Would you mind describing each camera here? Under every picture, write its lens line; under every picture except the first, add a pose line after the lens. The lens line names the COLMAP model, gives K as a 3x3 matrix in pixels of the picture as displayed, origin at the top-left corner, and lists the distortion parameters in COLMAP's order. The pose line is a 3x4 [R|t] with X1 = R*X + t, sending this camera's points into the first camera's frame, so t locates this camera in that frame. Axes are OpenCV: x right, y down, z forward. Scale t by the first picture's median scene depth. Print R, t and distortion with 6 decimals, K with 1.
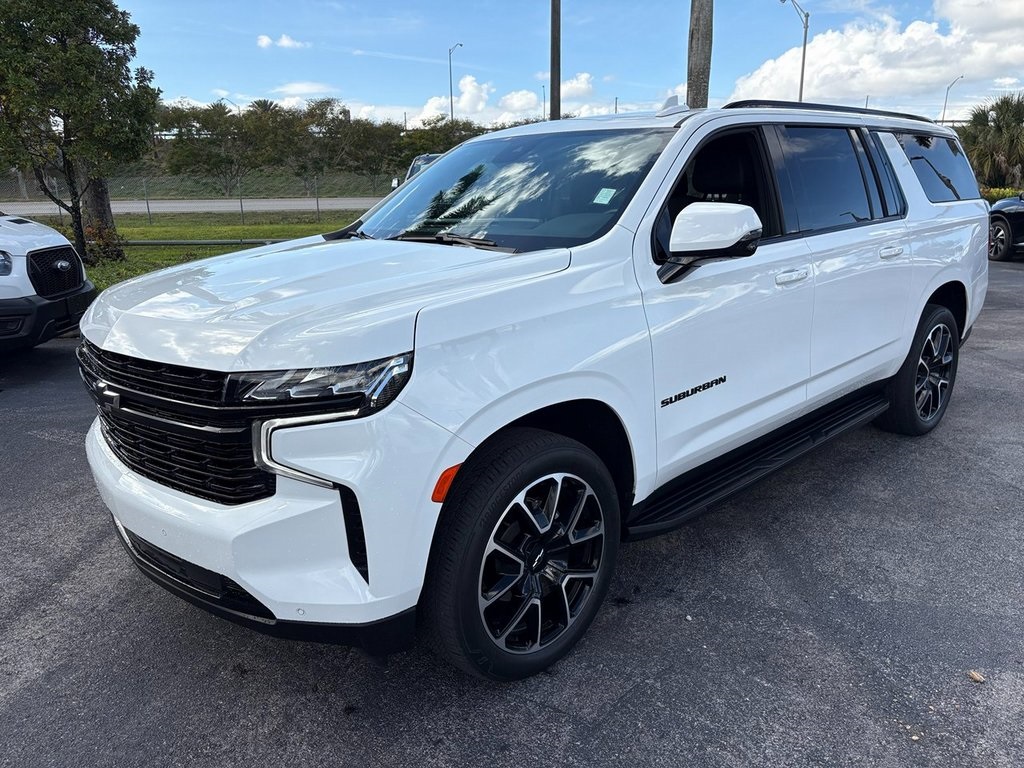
lens RADIAL K [[776.8, 0, 511.4], [0, 776.8, 385.9], [0, 0, 1]] dist [0.059229, -0.068596]
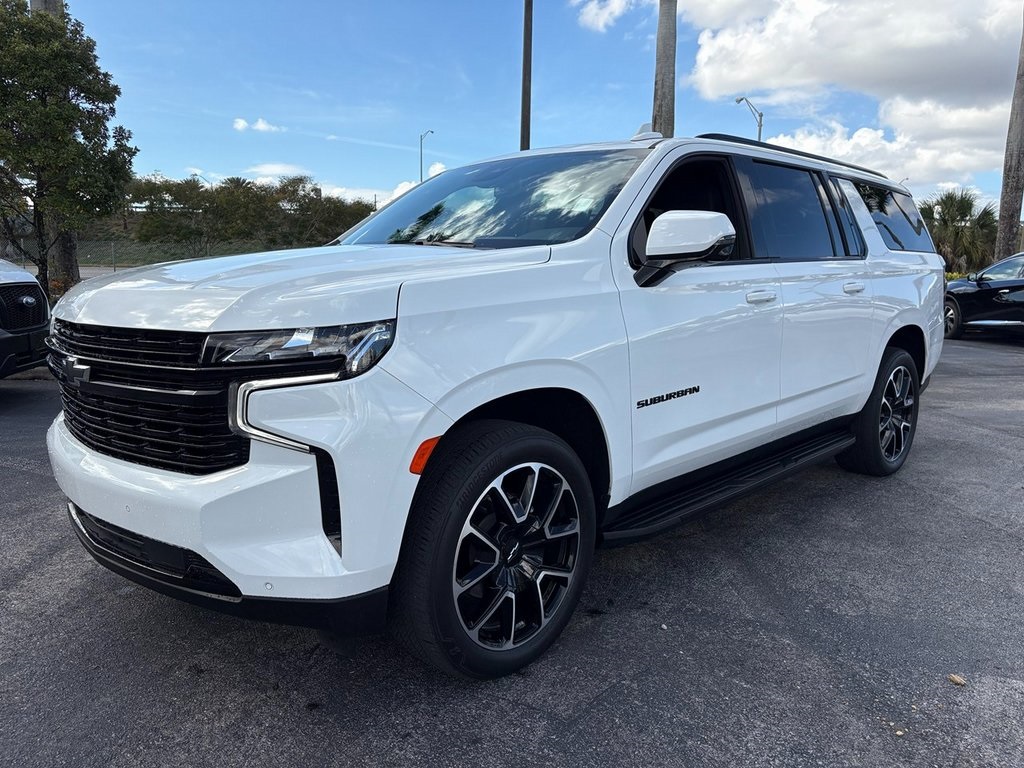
lens RADIAL K [[776.8, 0, 502.6], [0, 776.8, 387.3], [0, 0, 1]] dist [0.059229, -0.068596]
pose [[0.999070, 0.023460, 0.036183, -0.017496], [-0.019718, 0.994740, -0.100512, 0.105310], [-0.038351, 0.099705, 0.994278, 0.007781]]
